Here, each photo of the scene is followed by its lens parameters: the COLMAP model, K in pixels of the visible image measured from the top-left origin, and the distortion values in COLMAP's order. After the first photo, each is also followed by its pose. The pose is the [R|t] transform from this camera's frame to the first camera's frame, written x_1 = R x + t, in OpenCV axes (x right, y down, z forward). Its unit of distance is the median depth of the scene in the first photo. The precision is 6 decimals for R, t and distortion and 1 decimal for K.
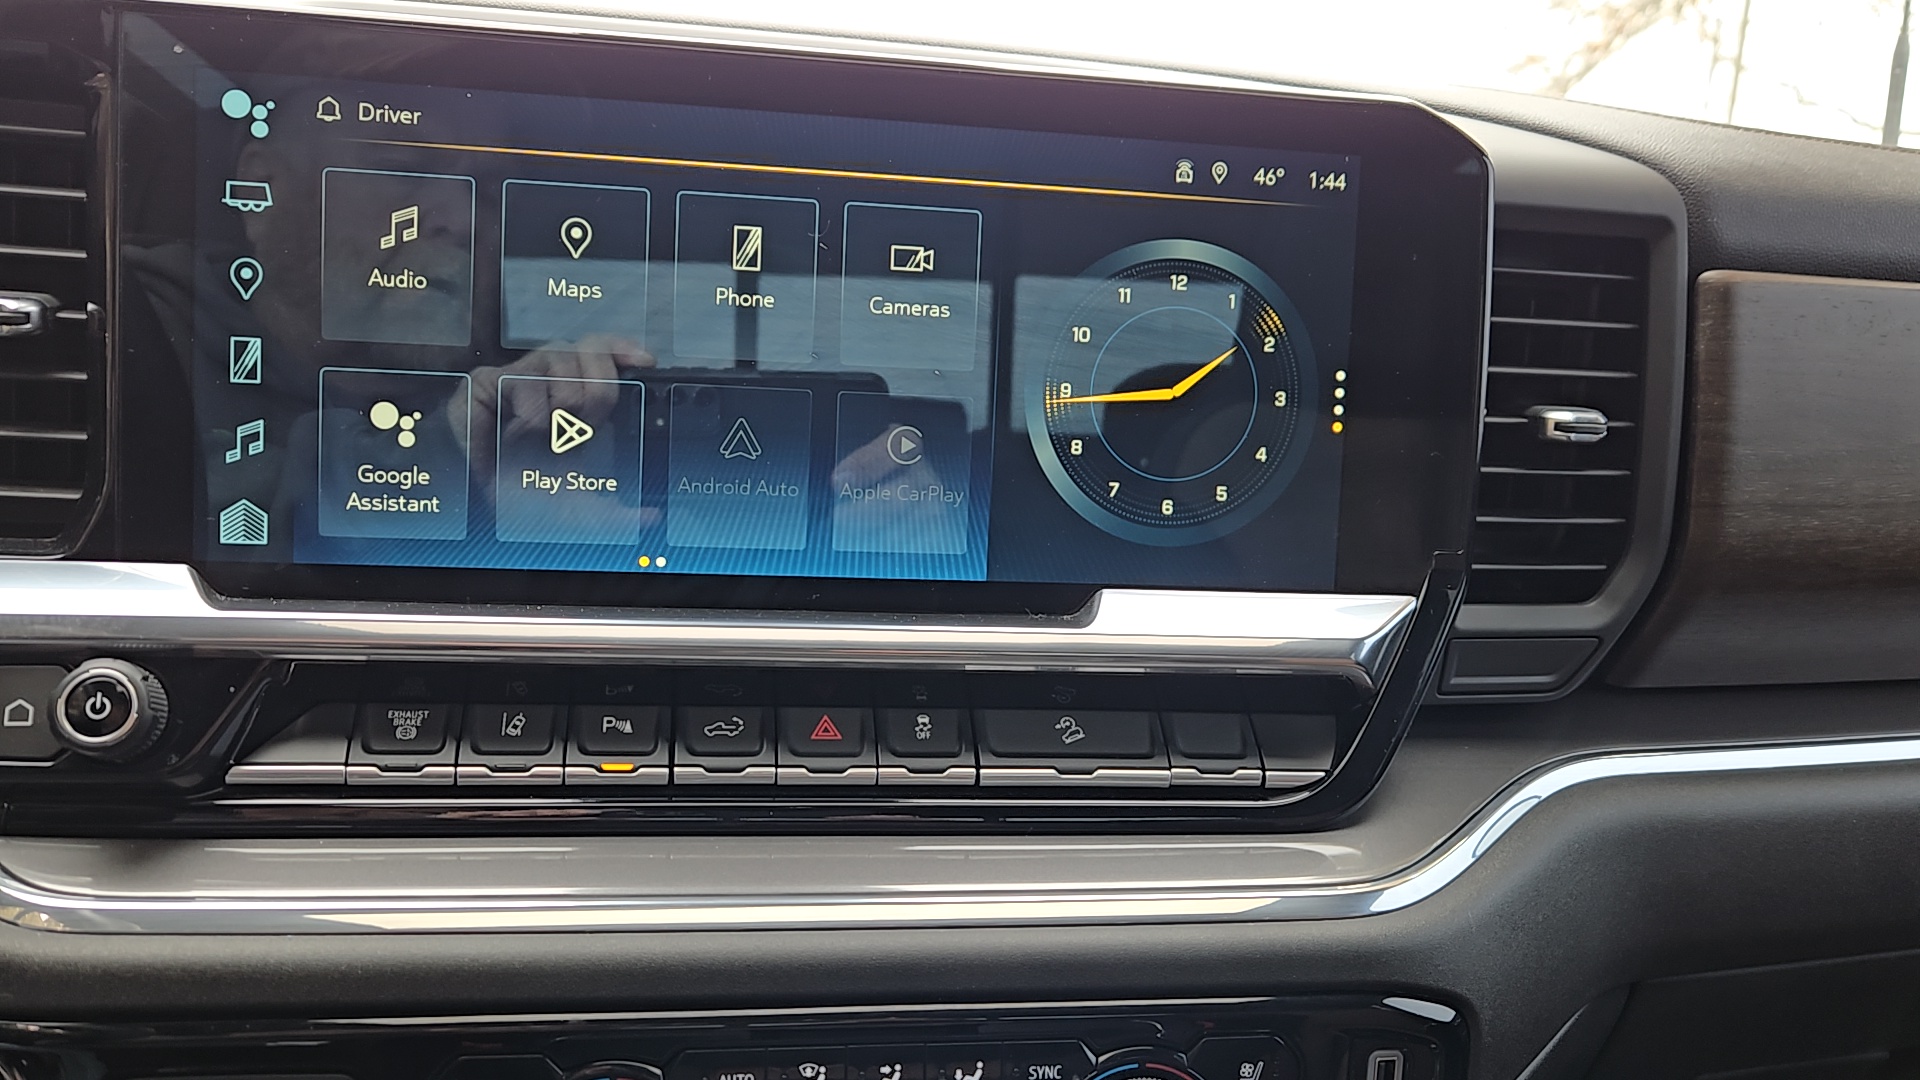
lens RADIAL K [[1586.1, 0, 962.2], [0, 1586.1, 547.4], [0, 0, 1]] dist [0.014750, -0.015967]
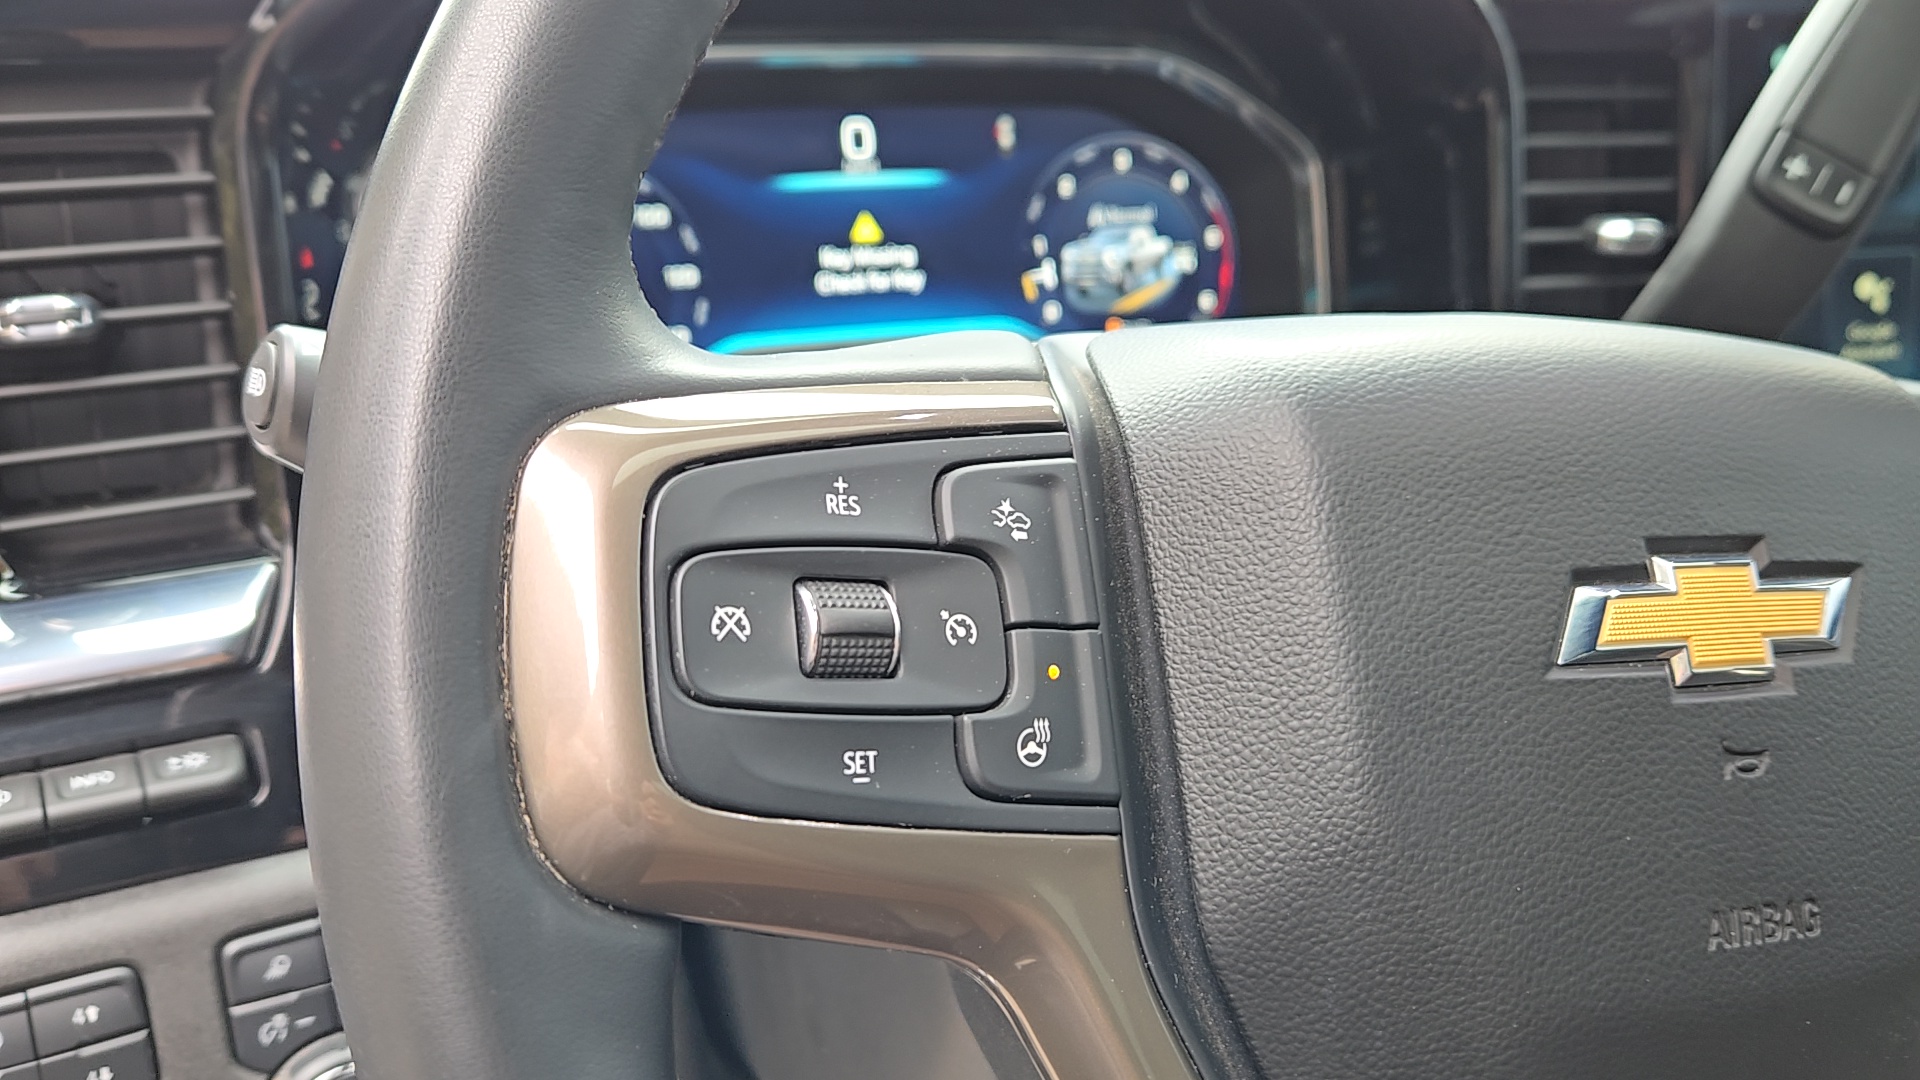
lens RADIAL K [[1586.1, 0, 944.3], [0, 1586.1, 547.8], [0, 0, 1]] dist [0.014750, -0.015967]
pose [[0.990748, -0.107228, 0.083192, -1.217427], [0.099999, 0.991205, 0.086682, -0.055947], [-0.091754, -0.077561, 0.992757, -0.268629]]
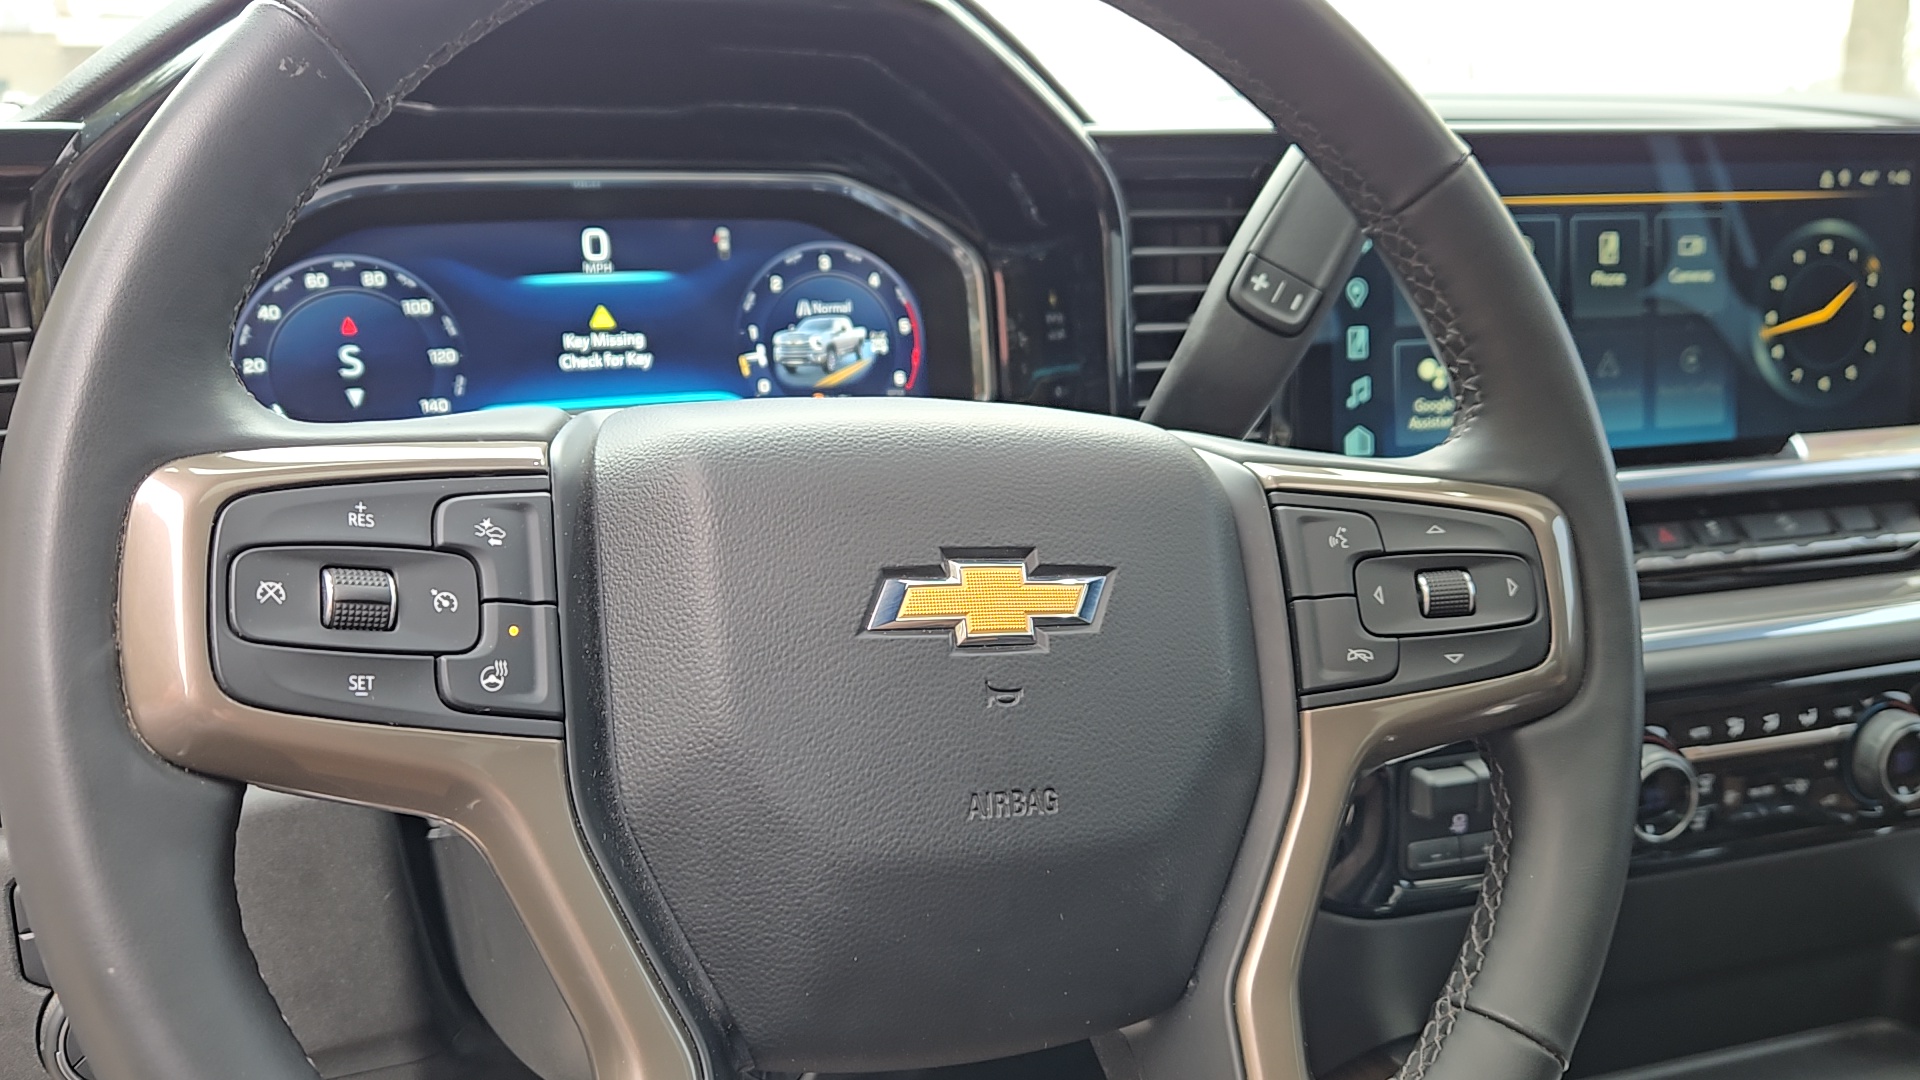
lens RADIAL K [[1586.1, 0, 933.4], [0, 1586.1, 542.8], [0, 0, 1]] dist [0.014750, -0.015967]
pose [[0.987141, -0.102552, 0.122621, -1.043966], [0.097465, 0.994138, 0.046804, -0.029950], [-0.126702, -0.034251, 0.991349, -0.547622]]
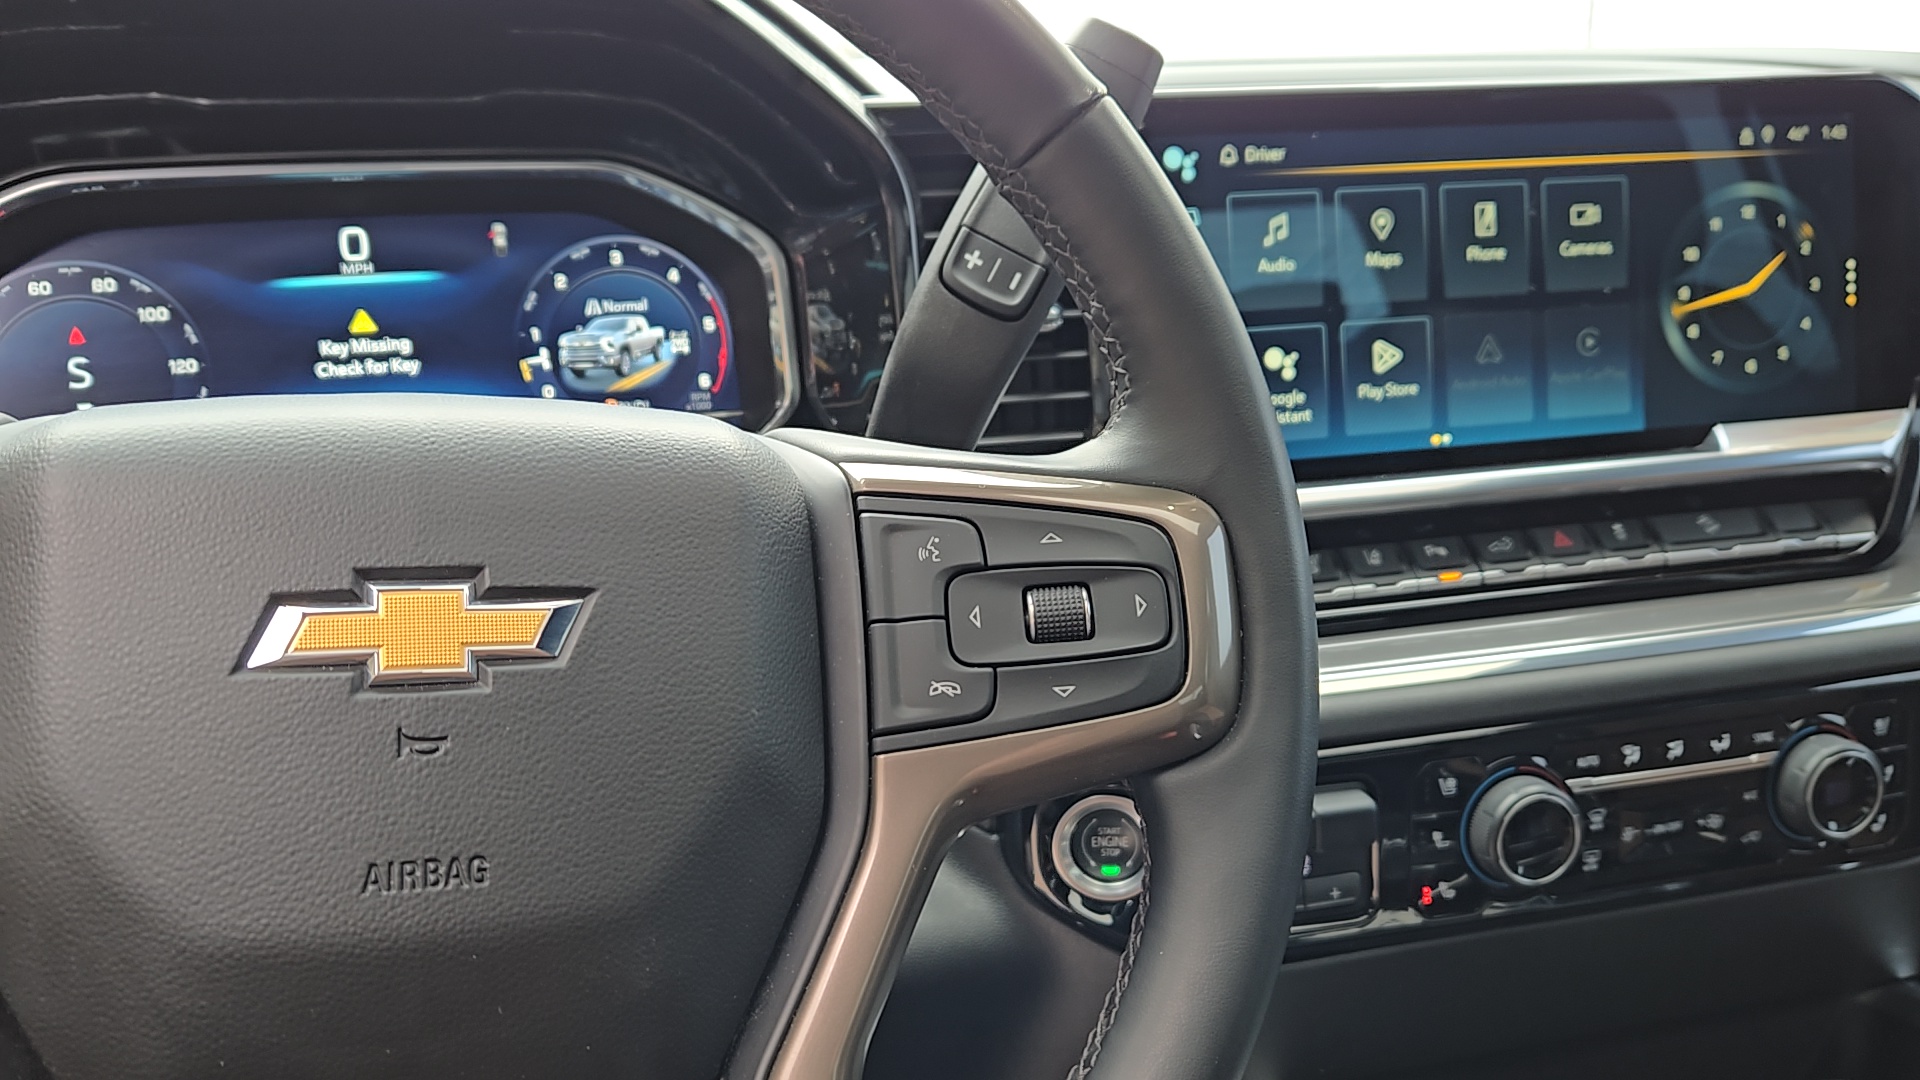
lens RADIAL K [[1586.1, 0, 946.4], [0, 1586.1, 541.2], [0, 0, 1]] dist [0.014750, -0.015967]
pose [[0.991779, -0.115277, 0.055540, -0.736115], [0.113725, 0.993048, 0.030354, 0.006159], [-0.058653, -0.023789, 0.997995, -0.442648]]
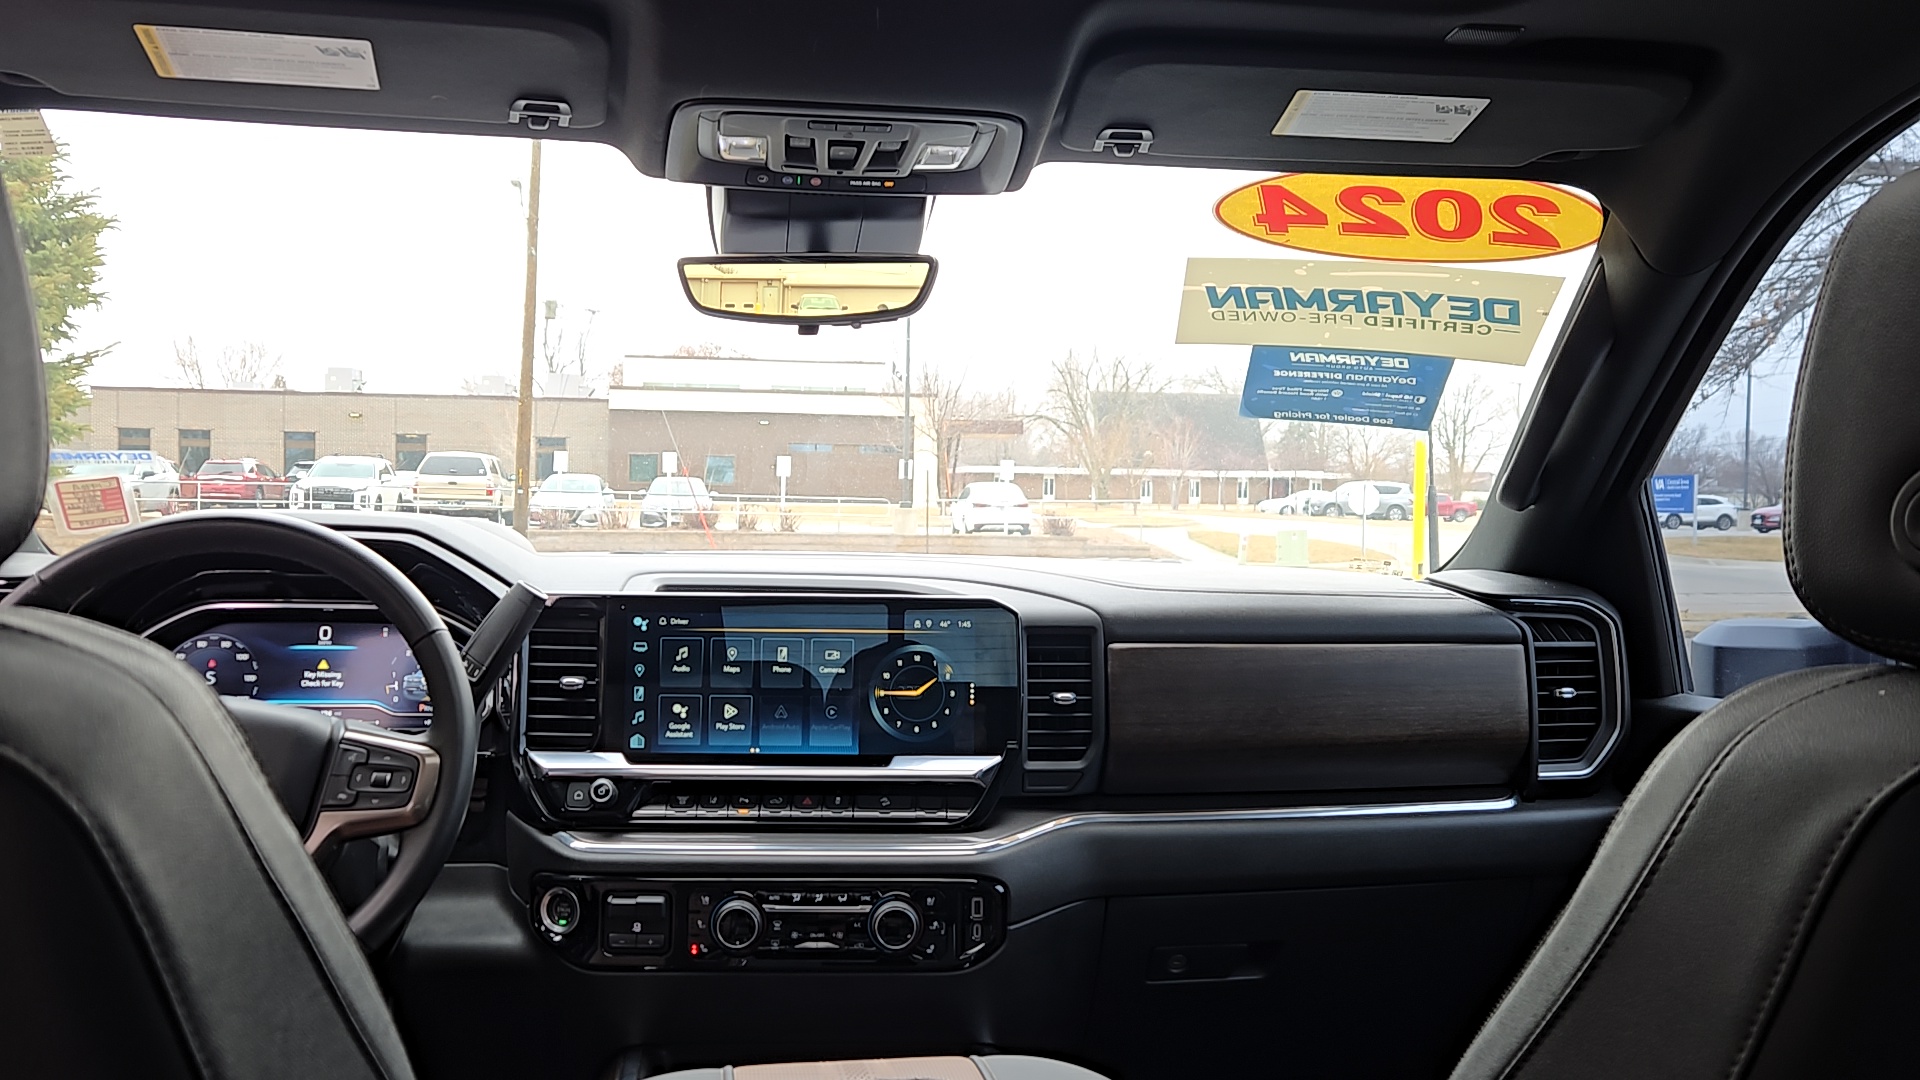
lens RADIAL K [[1586.1, 0, 984.4], [0, 1586.1, 548.2], [0, 0, 1]] dist [0.014750, -0.015967]
pose [[0.990963, -0.045038, -0.126346, 0.703898], [0.023046, 0.985105, -0.170402, 0.166247], [0.132139, 0.165951, 0.977241, -2.198700]]
